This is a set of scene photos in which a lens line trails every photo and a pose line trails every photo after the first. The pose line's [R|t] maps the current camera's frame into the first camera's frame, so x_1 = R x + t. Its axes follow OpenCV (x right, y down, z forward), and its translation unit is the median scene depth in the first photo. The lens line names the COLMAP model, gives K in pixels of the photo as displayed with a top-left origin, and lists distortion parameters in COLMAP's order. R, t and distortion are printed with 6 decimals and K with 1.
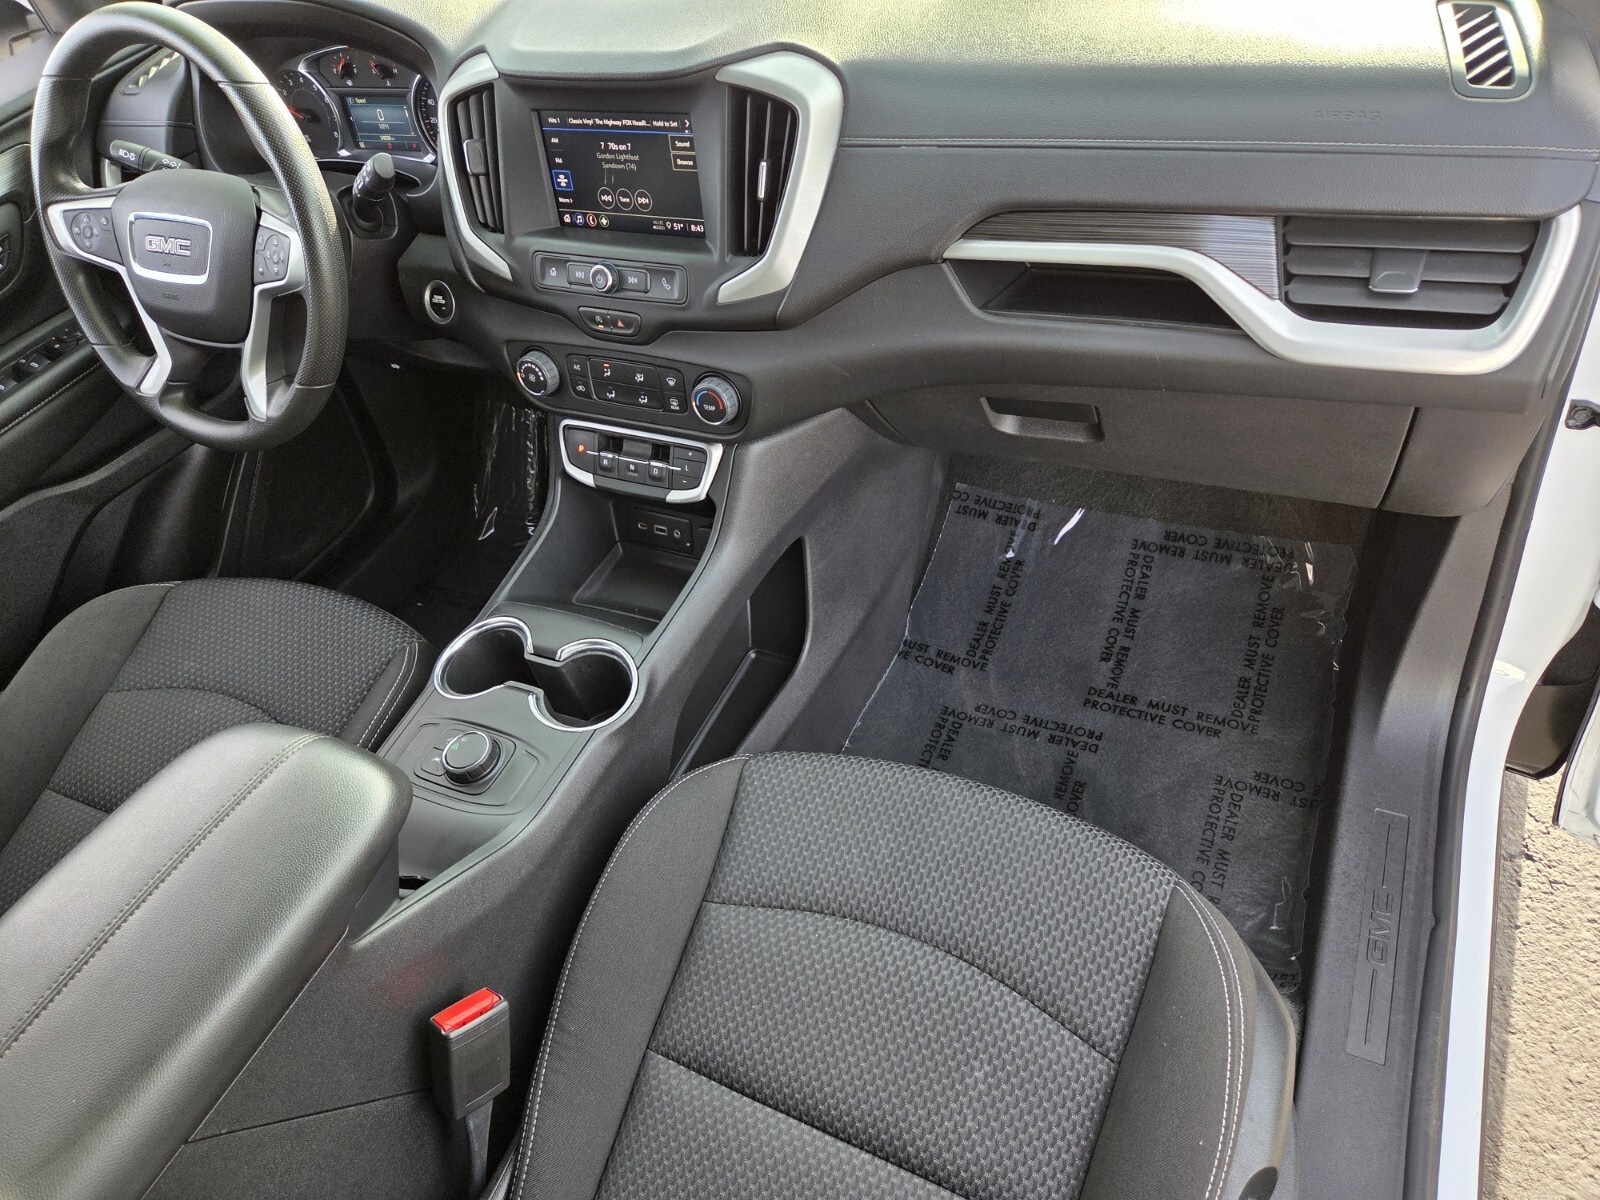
lens RADIAL K [[1076.3, 0, 800.0], [0, 1076.3, 600.0], [0, 0, 1]] dist [0.046350, -0.002568]
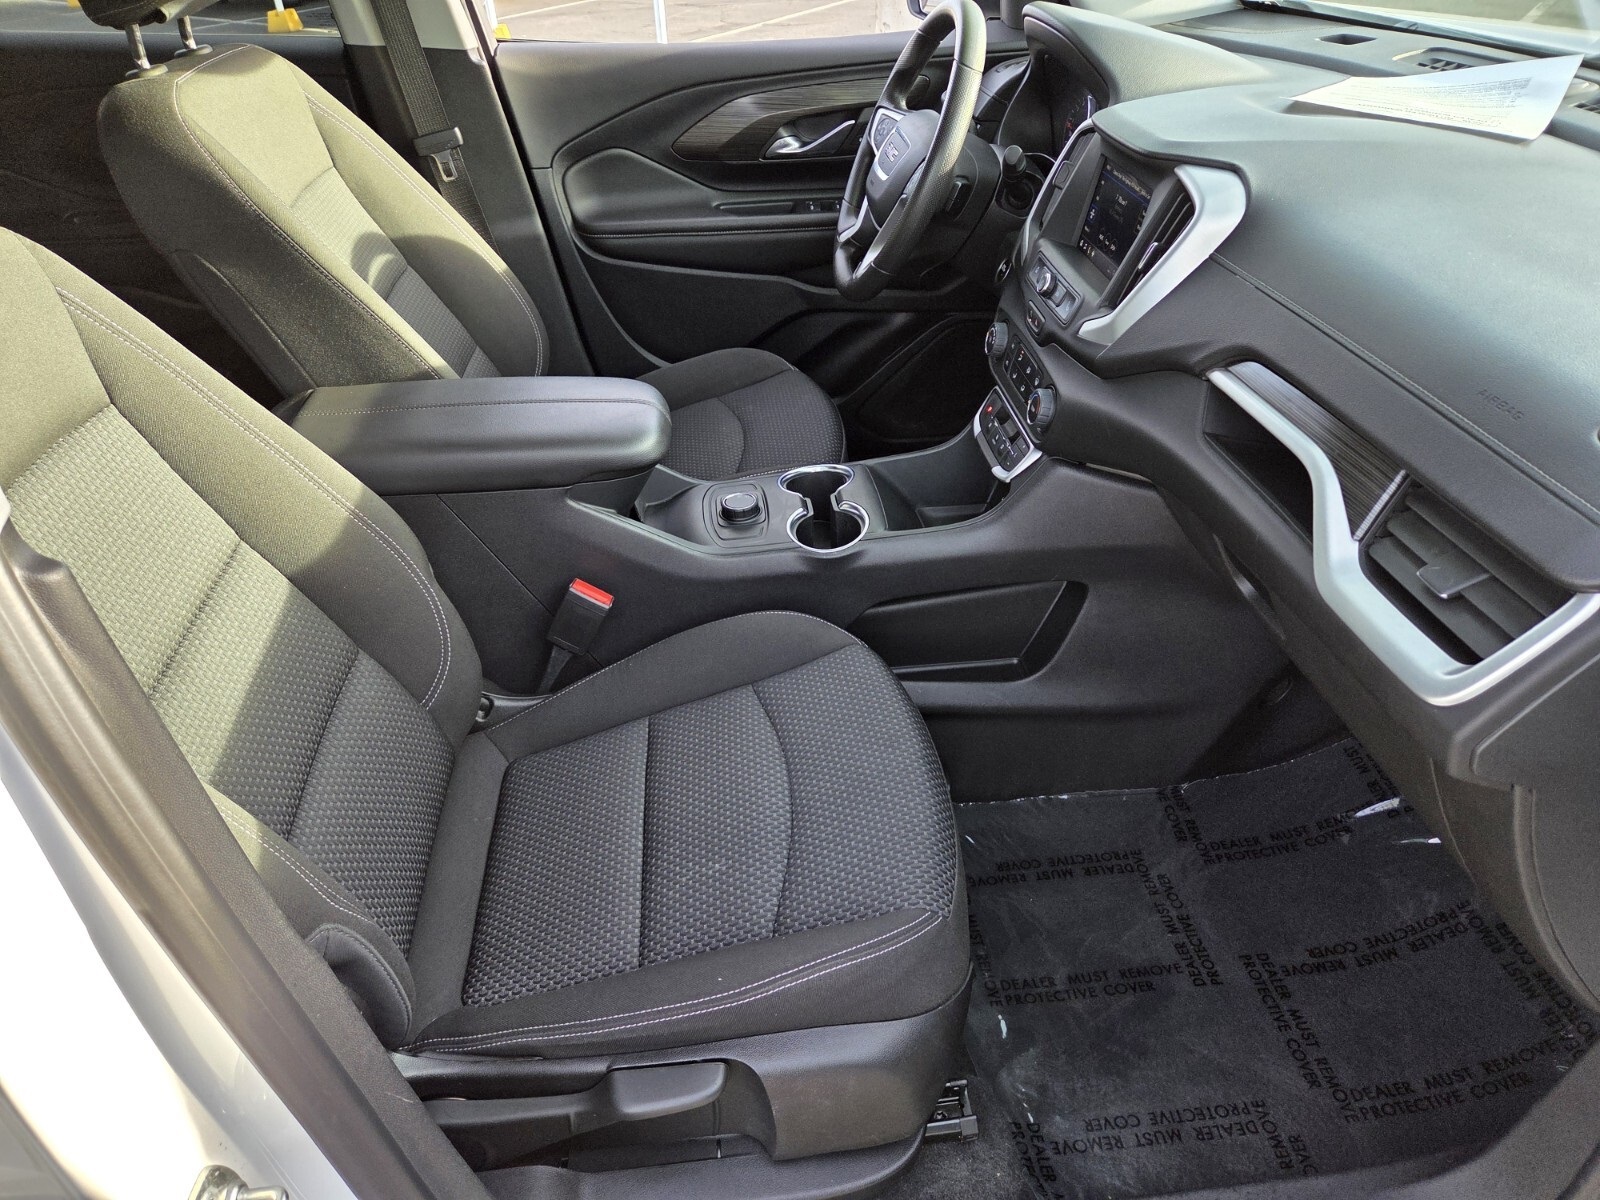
lens RADIAL K [[1076.3, 0, 800.0], [0, 1076.3, 600.0], [0, 0, 1]] dist [0.046350, -0.002568]
pose [[0.520398, 0.607325, -0.600285, 0.585914], [-0.650791, 0.737203, 0.181666, -0.066024], [0.552862, 0.296122, 0.778881, -0.017125]]
